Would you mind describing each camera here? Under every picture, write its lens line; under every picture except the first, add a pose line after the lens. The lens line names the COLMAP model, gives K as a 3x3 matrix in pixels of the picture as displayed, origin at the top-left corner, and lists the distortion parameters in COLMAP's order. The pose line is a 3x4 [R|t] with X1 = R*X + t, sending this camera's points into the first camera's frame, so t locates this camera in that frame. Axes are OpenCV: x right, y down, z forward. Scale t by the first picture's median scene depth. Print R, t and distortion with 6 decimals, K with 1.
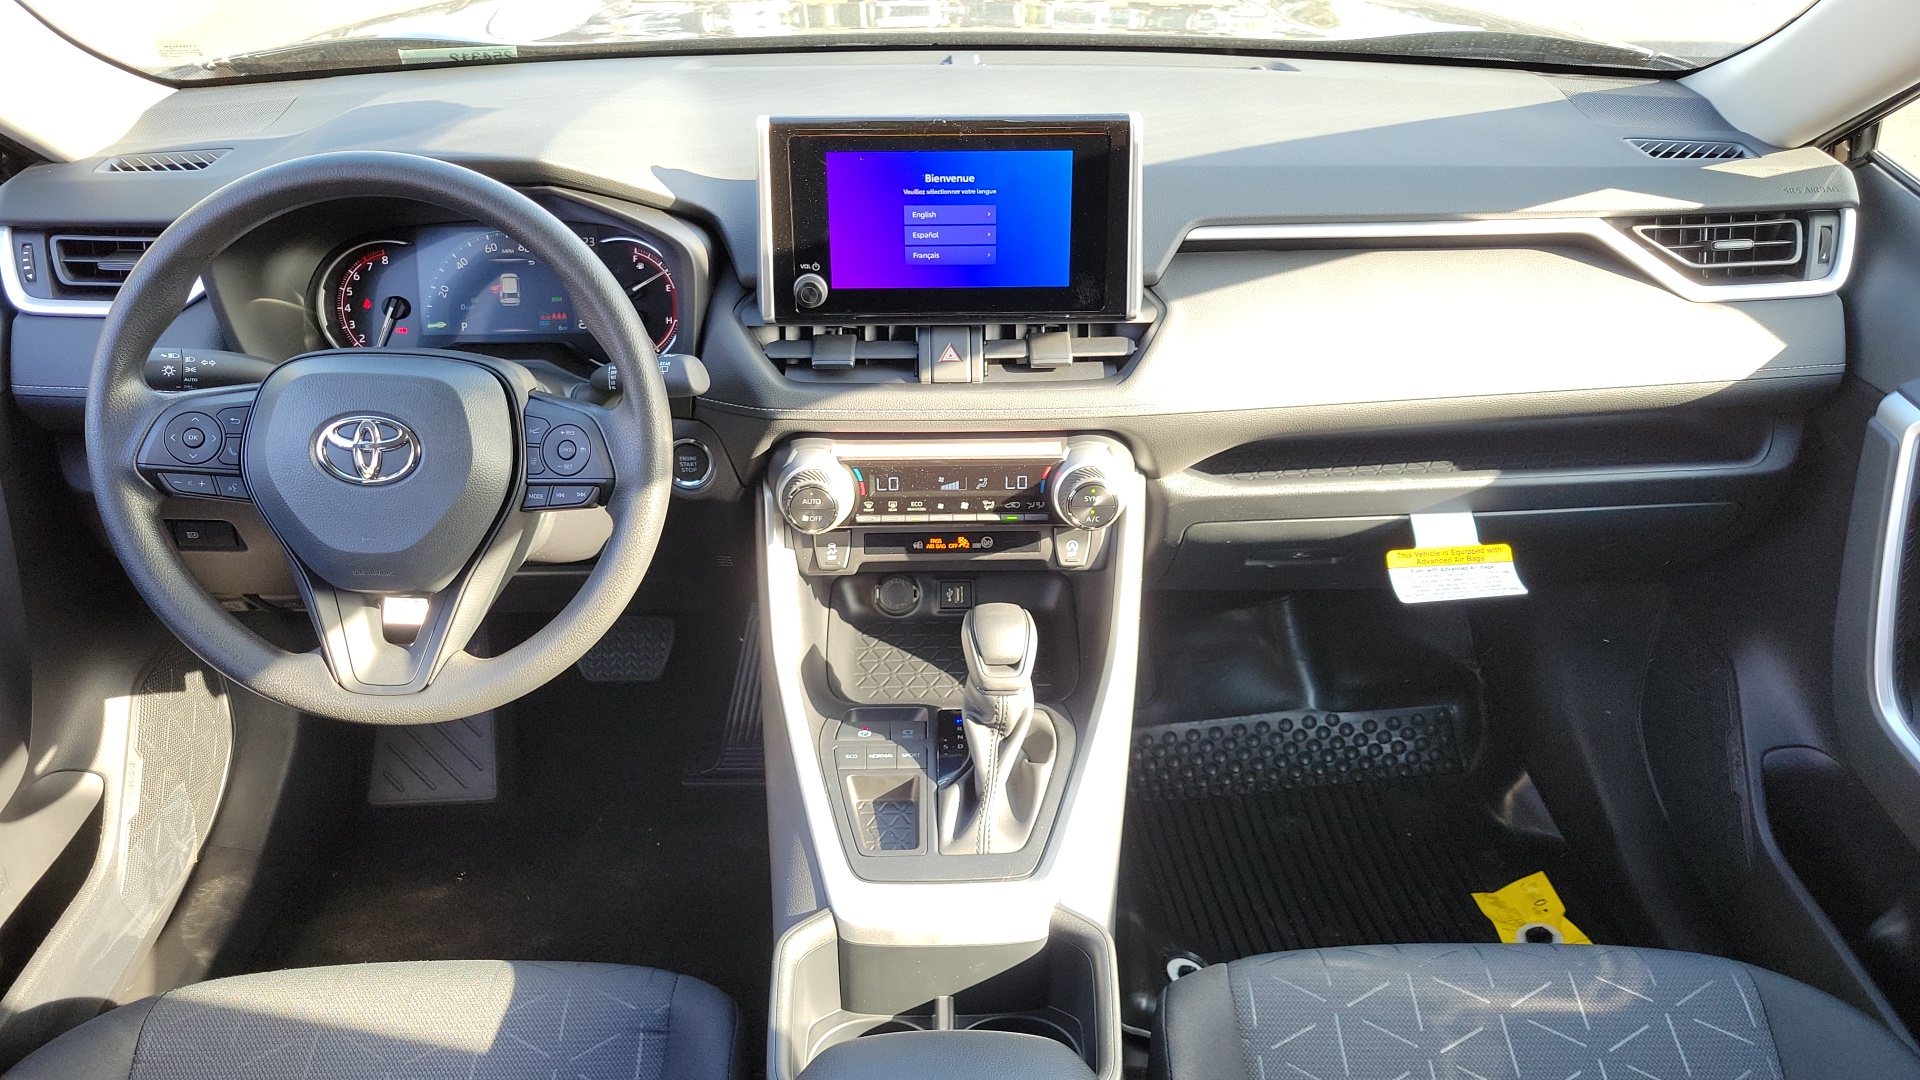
lens RADIAL K [[1436.9, 0, 956.7], [0, 1436.9, 524.8], [0, 0, 1]] dist [0.035418, -0.016554]
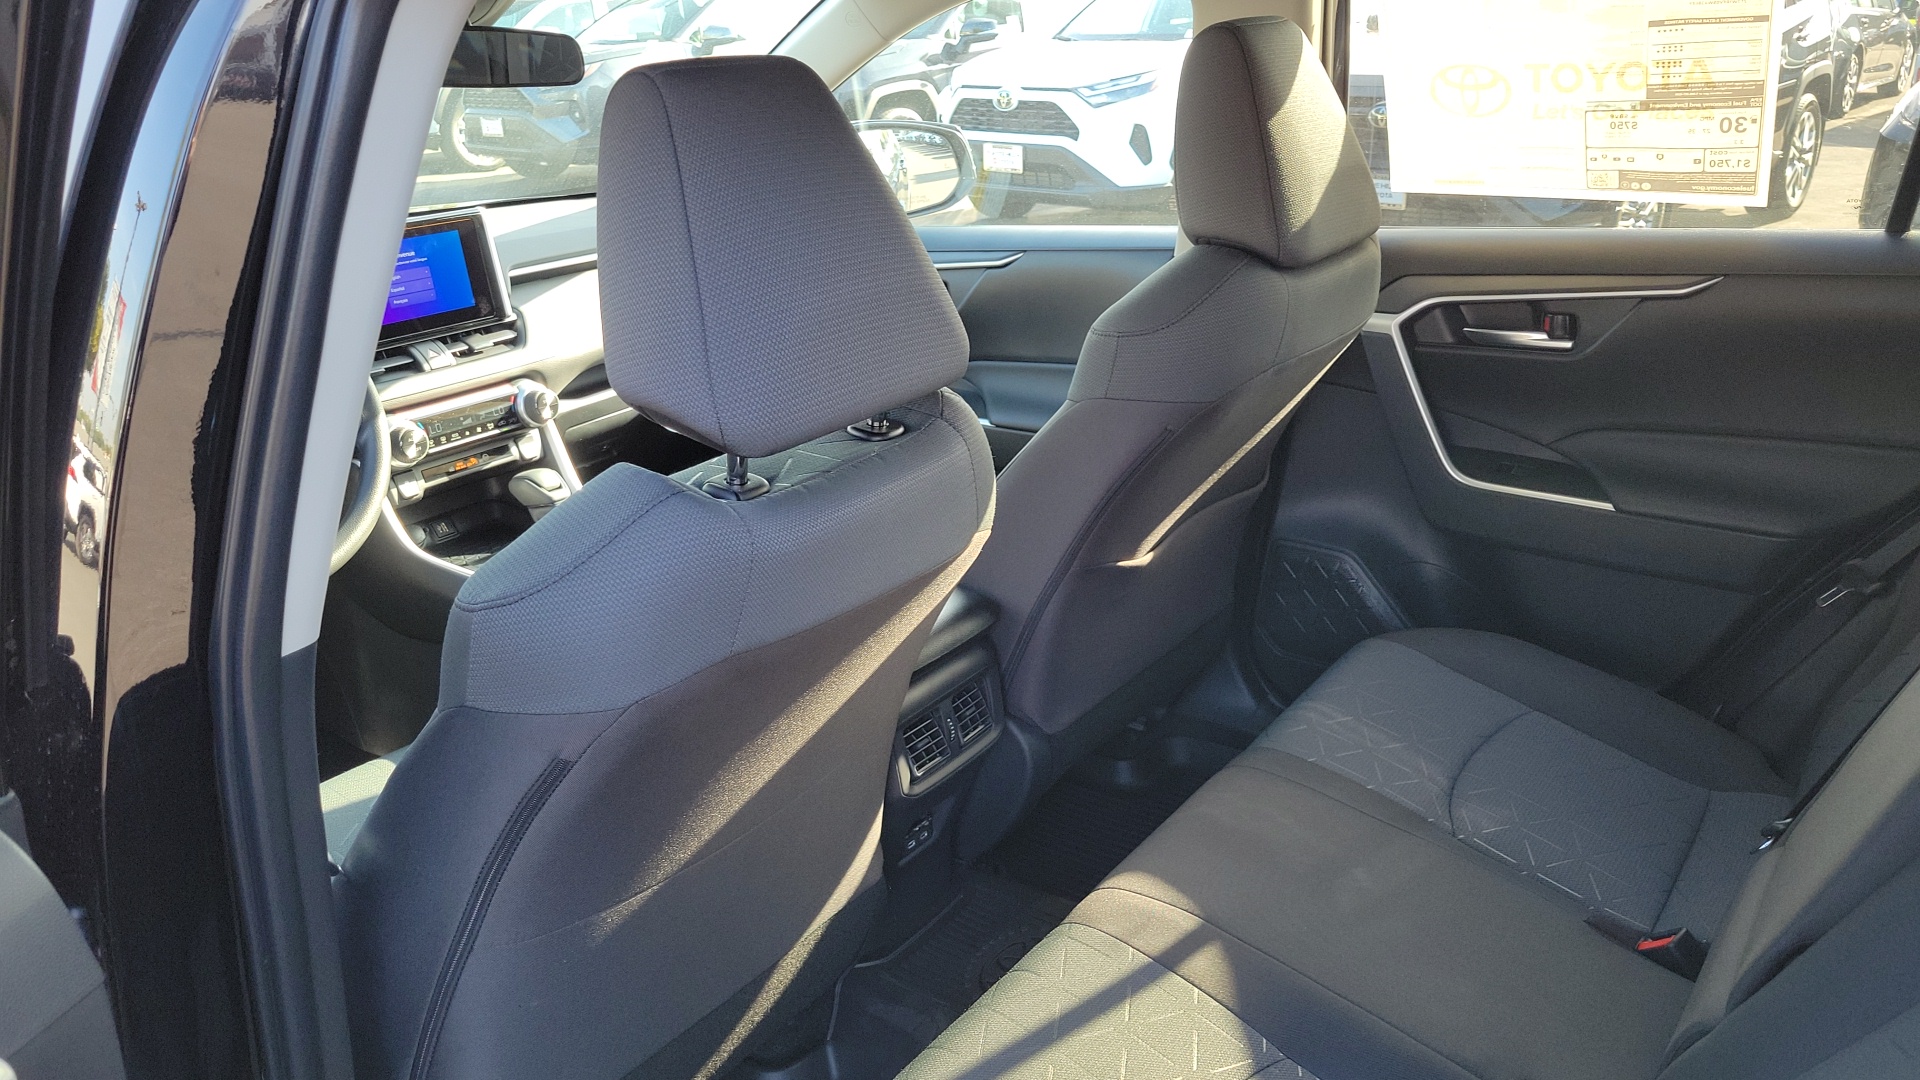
lens RADIAL K [[1436.9, 0, 956.7], [0, 1436.9, 524.8], [0, 0, 1]] dist [0.035418, -0.016554]
pose [[0.593339, -0.286428, 0.752269, -0.990972], [0.446699, 0.894608, -0.011702, 0.365904], [-0.669633, 0.342981, 0.658753, -0.490810]]
